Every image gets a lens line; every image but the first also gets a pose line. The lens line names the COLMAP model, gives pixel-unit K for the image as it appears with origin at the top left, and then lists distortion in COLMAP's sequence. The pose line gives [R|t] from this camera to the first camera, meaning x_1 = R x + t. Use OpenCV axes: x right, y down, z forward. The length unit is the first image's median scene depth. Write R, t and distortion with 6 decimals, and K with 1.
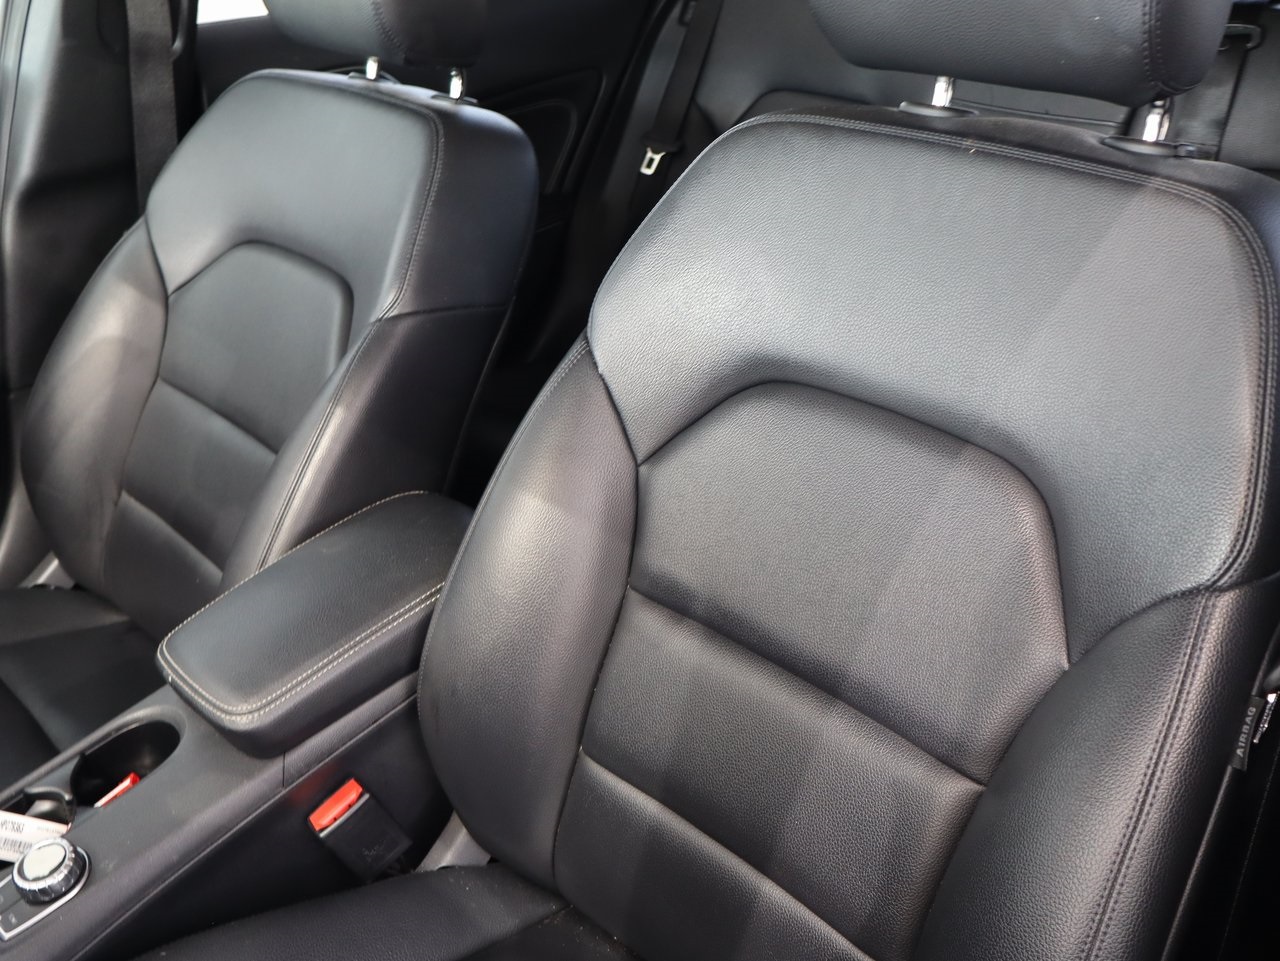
lens RADIAL K [[1175.8, 0, 640.2], [0, 1175.8, 481.6], [0, 0, 1]] dist [-0.018990, 0.000000]
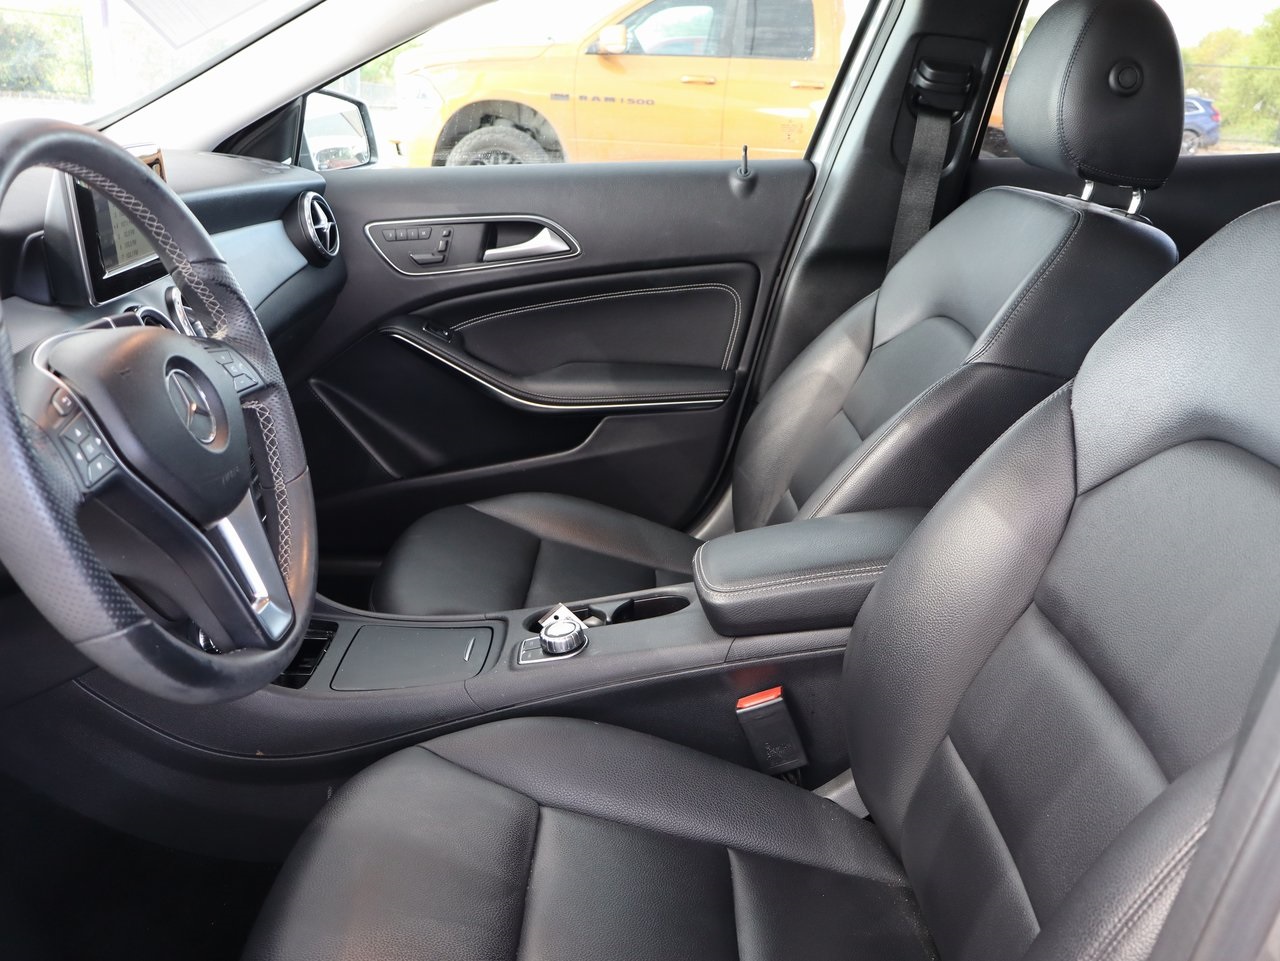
lens RADIAL K [[1175.8, 0, 637.4], [0, 1175.8, 479.7], [0, 0, 1]] dist [-0.018990, 0.000000]
pose [[0.701300, 0.238744, -0.671699, 0.409986], [-0.352092, 0.935304, -0.035170, 0.143332], [0.619847, 0.261165, 0.739989, -0.054133]]
